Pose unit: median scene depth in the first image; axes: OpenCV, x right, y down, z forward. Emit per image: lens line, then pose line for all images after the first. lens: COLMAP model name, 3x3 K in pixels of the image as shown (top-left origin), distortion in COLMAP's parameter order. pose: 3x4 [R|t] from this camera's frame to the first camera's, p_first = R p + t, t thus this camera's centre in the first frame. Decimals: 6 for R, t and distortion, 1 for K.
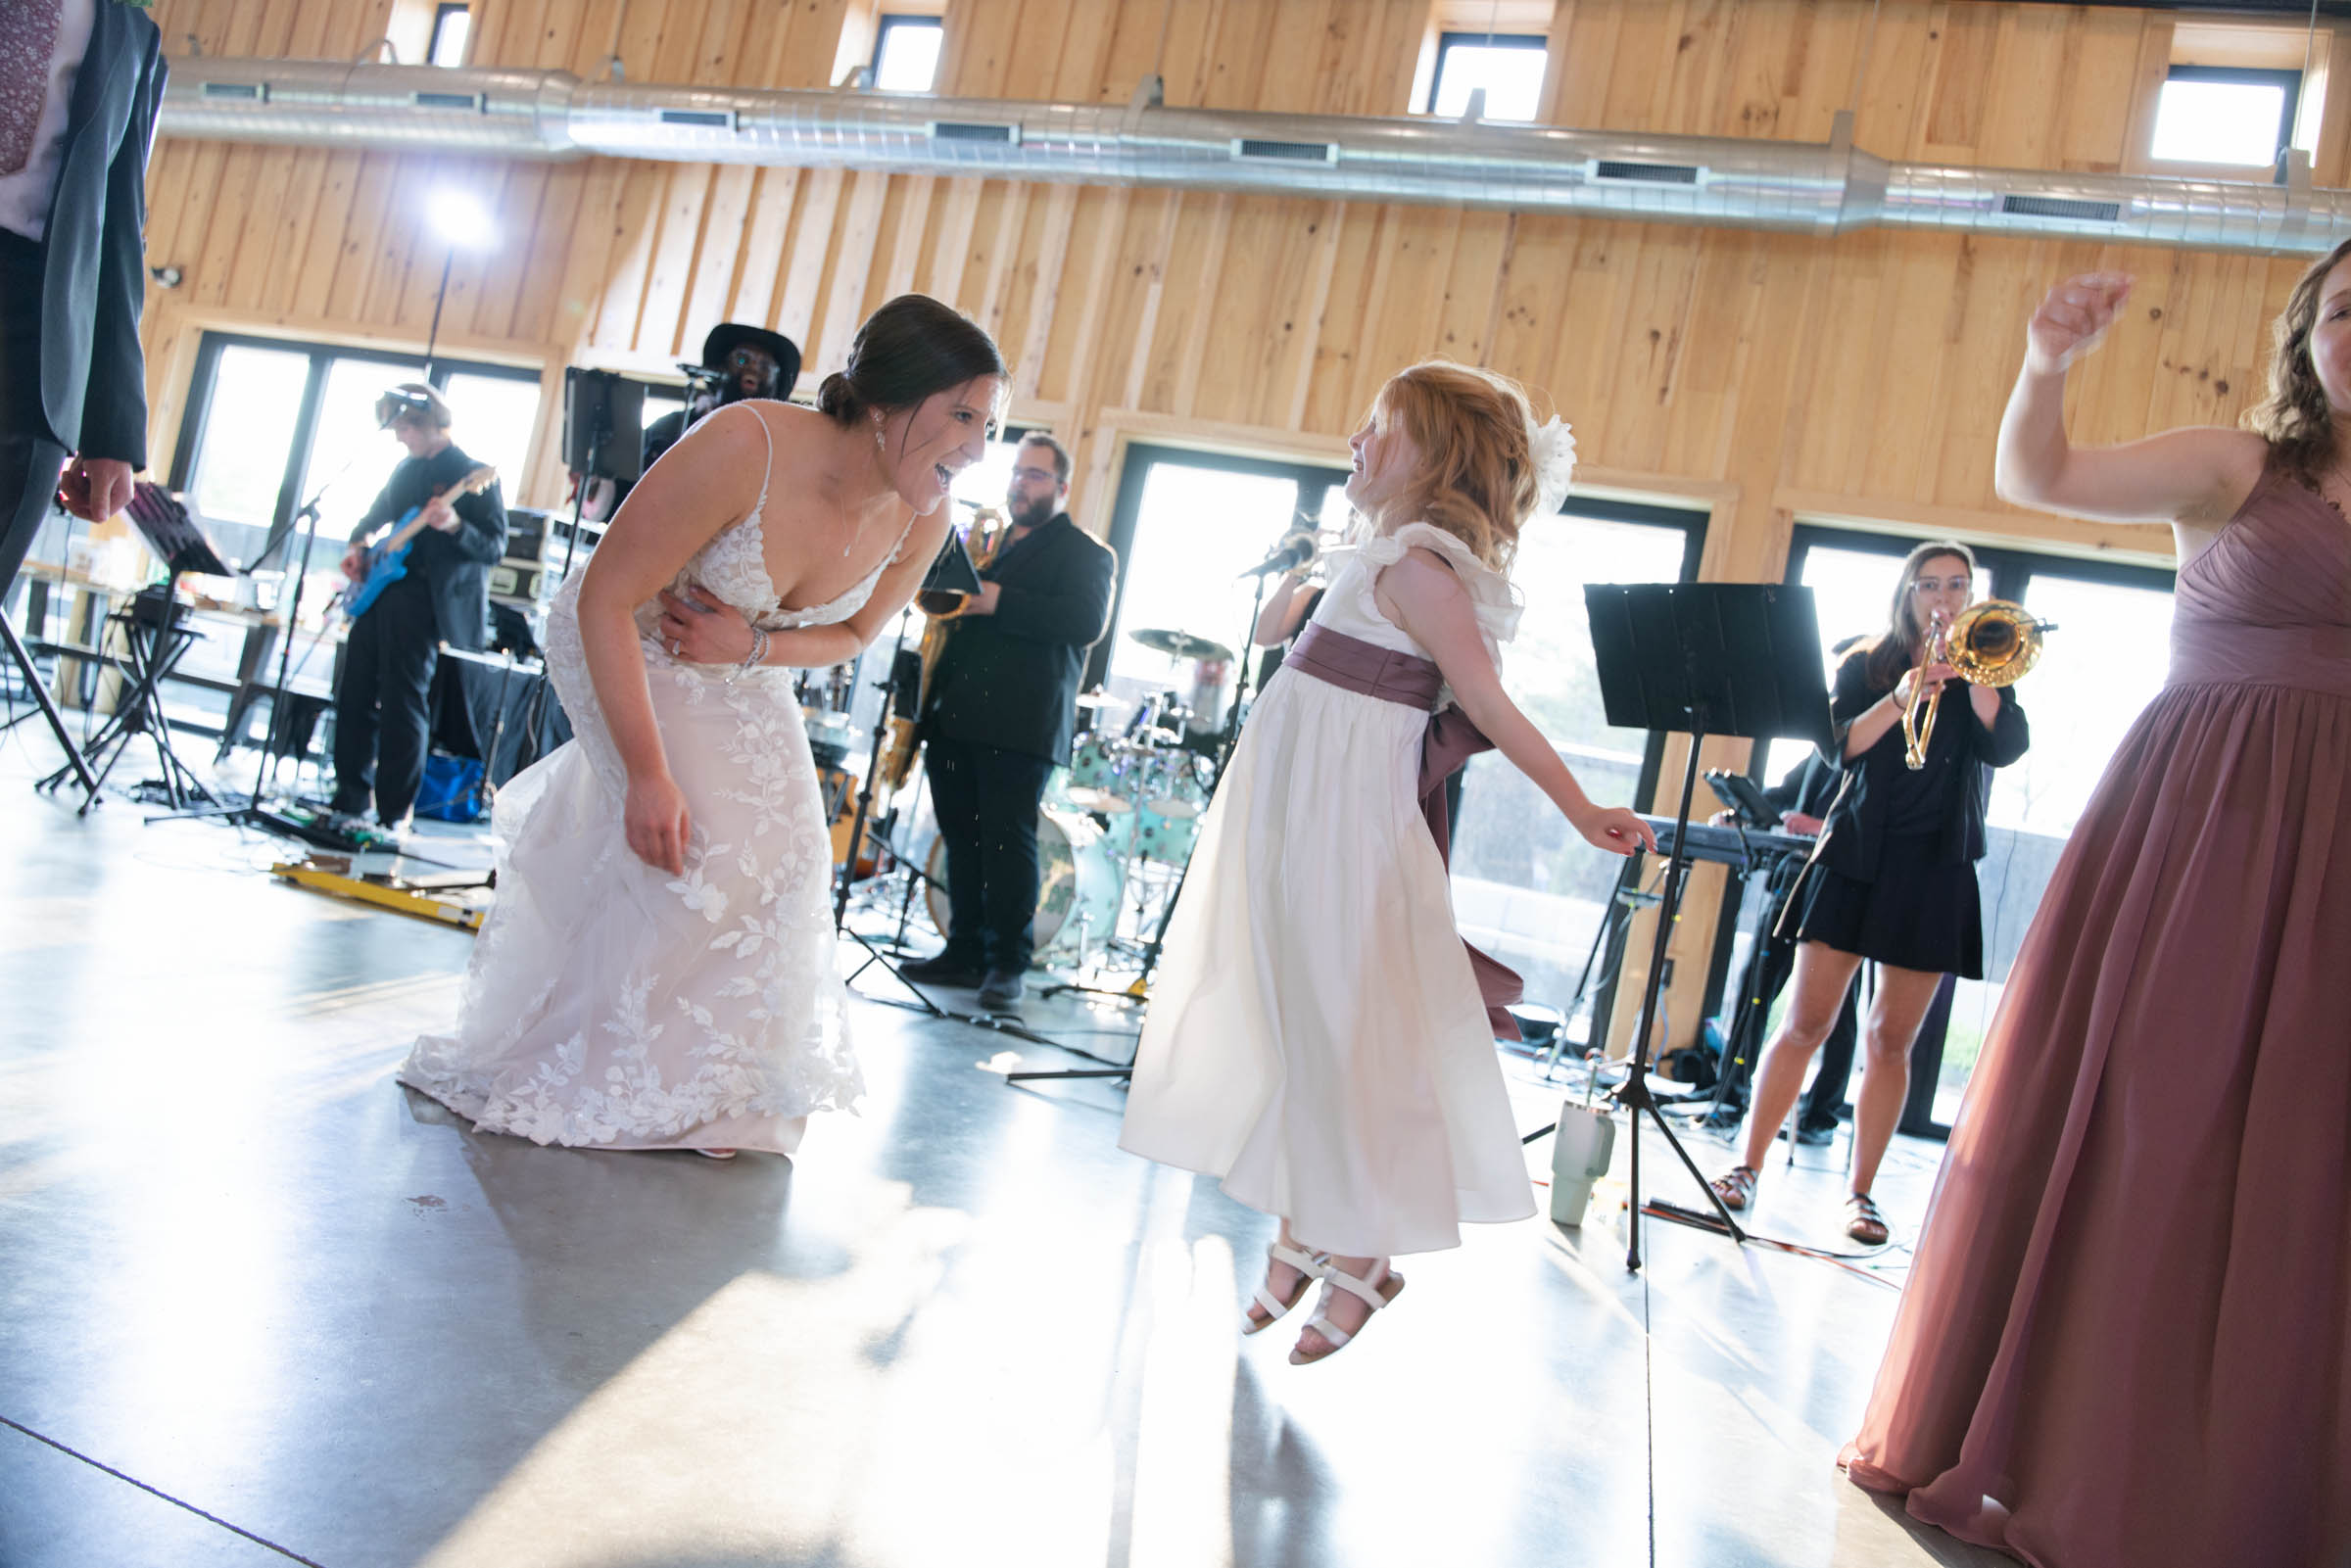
lens RADIAL K [[1493.7, 0, 1175.5], [0, 1493.7, 784.0], [0, 0, 1]] dist [-0.039269, -0.000213]
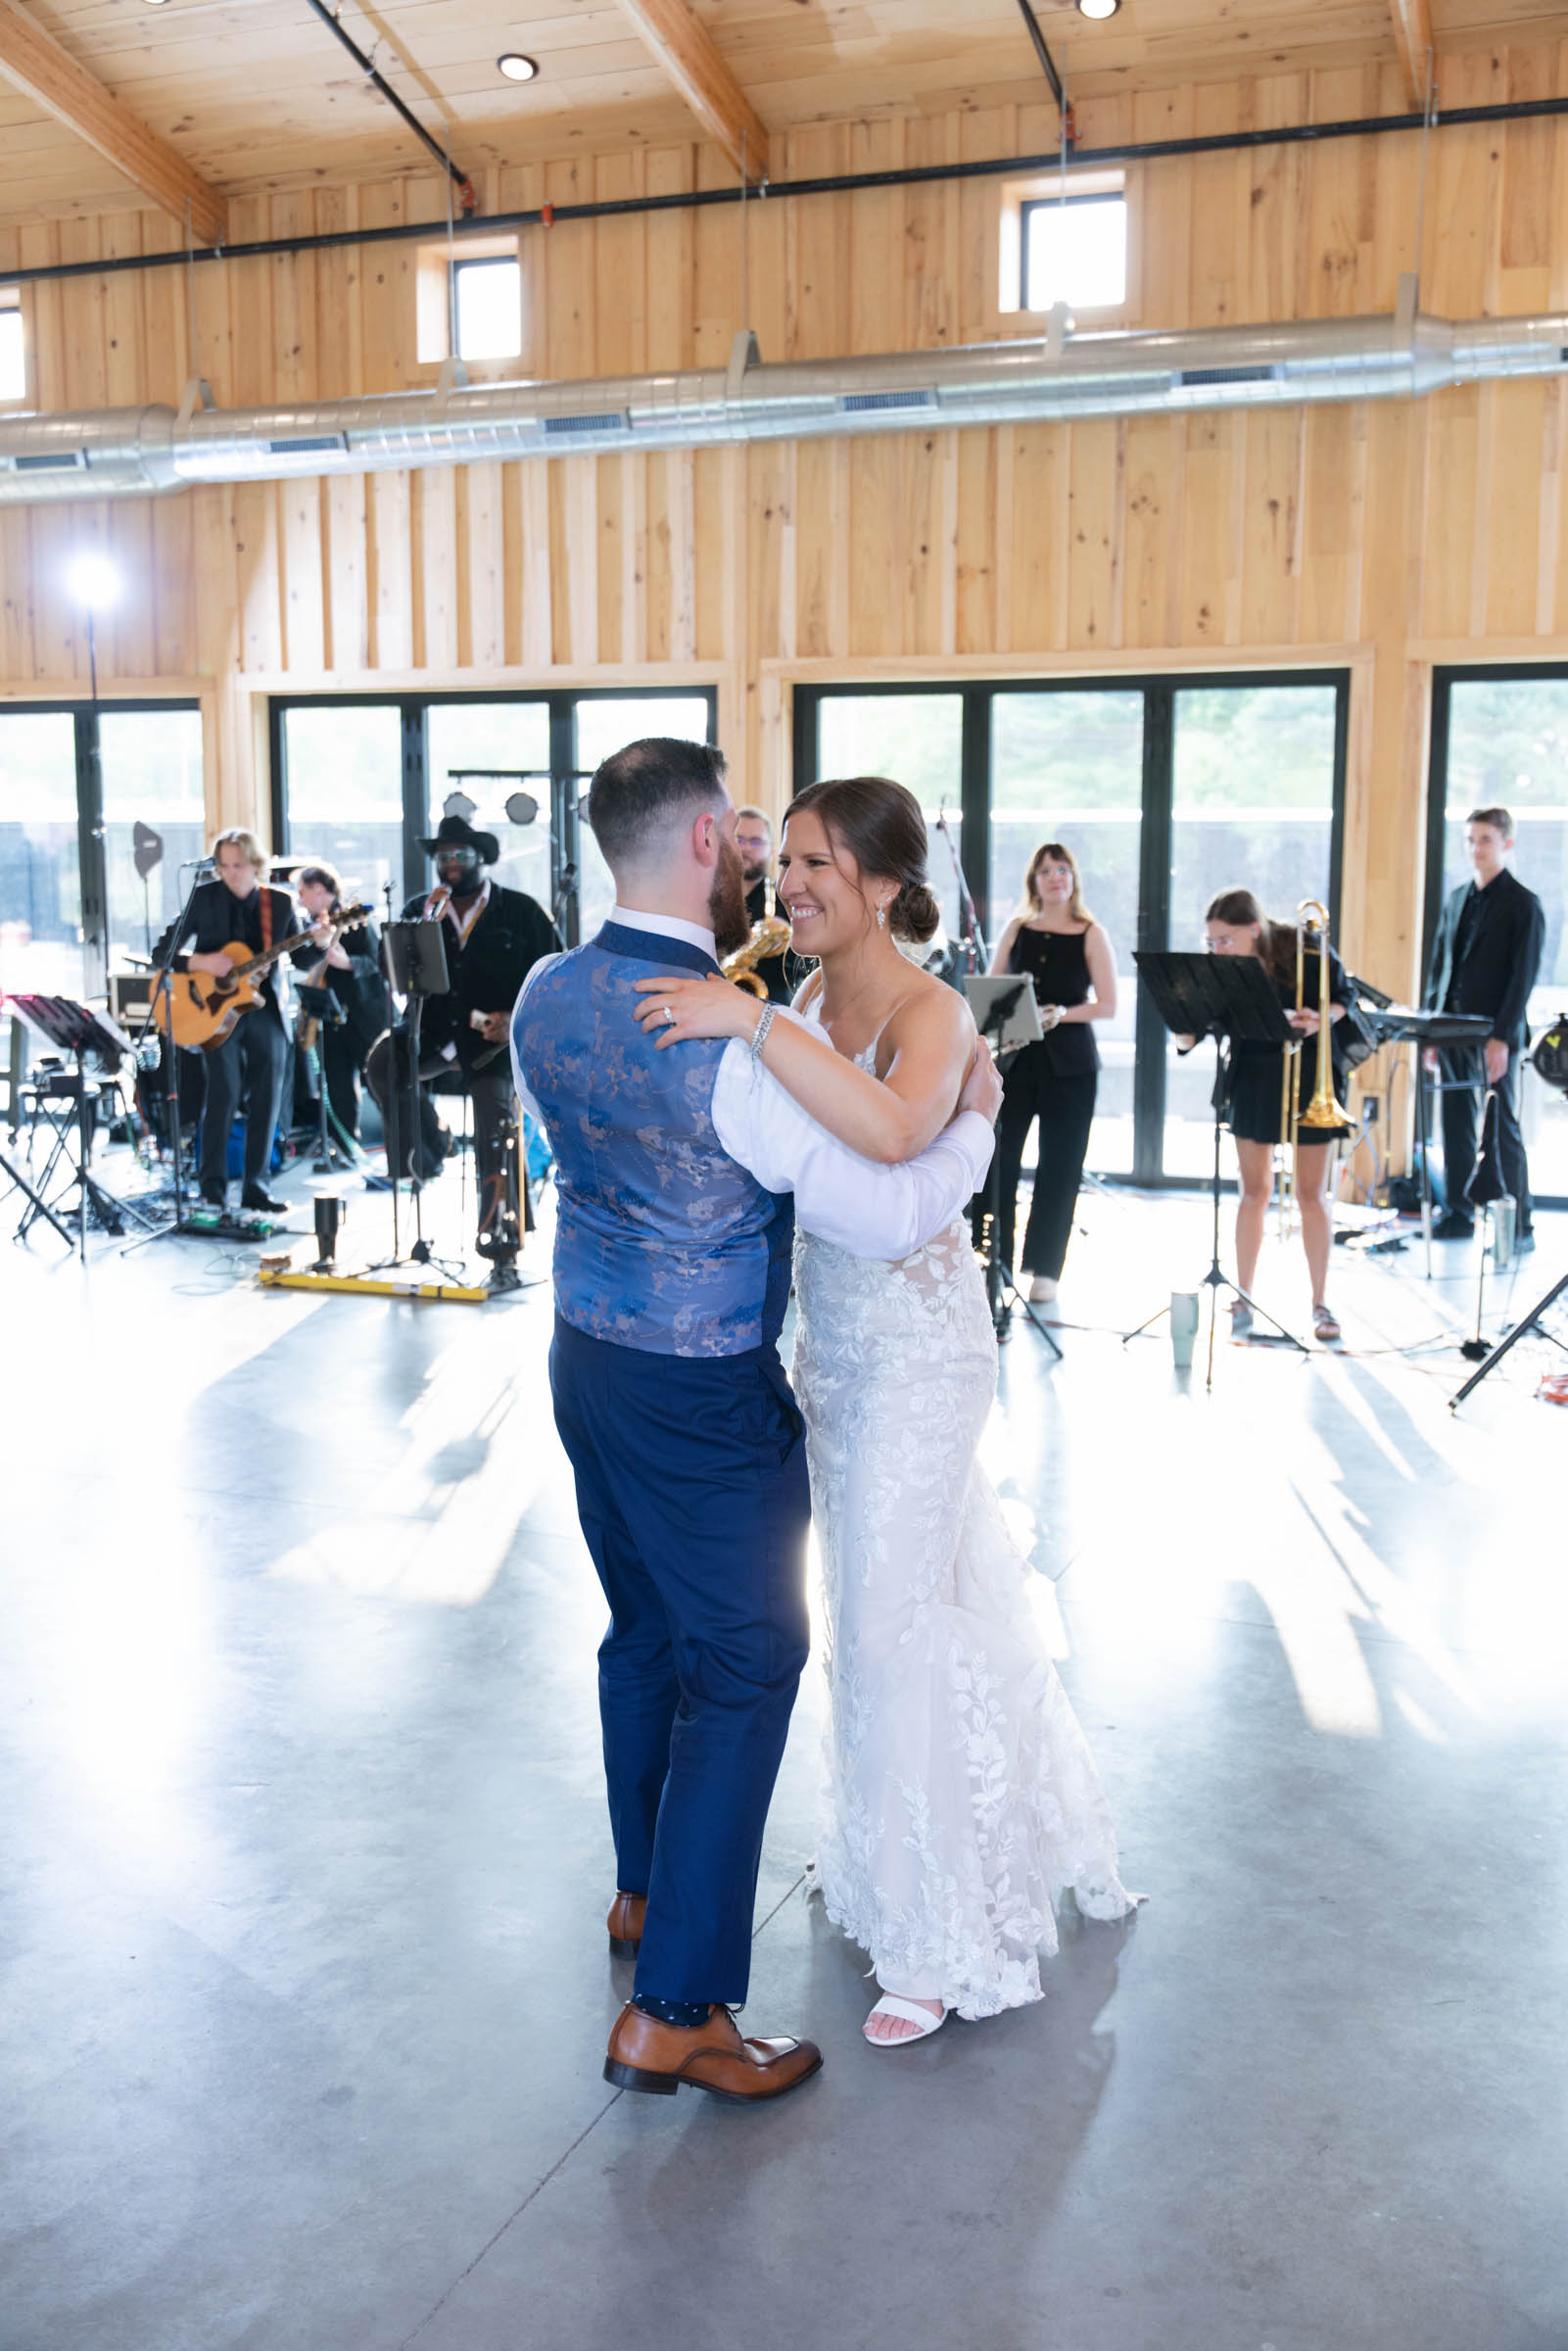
lens RADIAL K [[1997.4, 0, 784.0], [0, 1997.4, 1175.5], [0, 0, 1]] dist [-0.059716, -0.000056]
pose [[0.977161, -0.187770, -0.099495, 0.036902], [0.201502, 0.967427, 0.153236, -0.120839], [0.067481, -0.169784, 0.983168, -0.418574]]
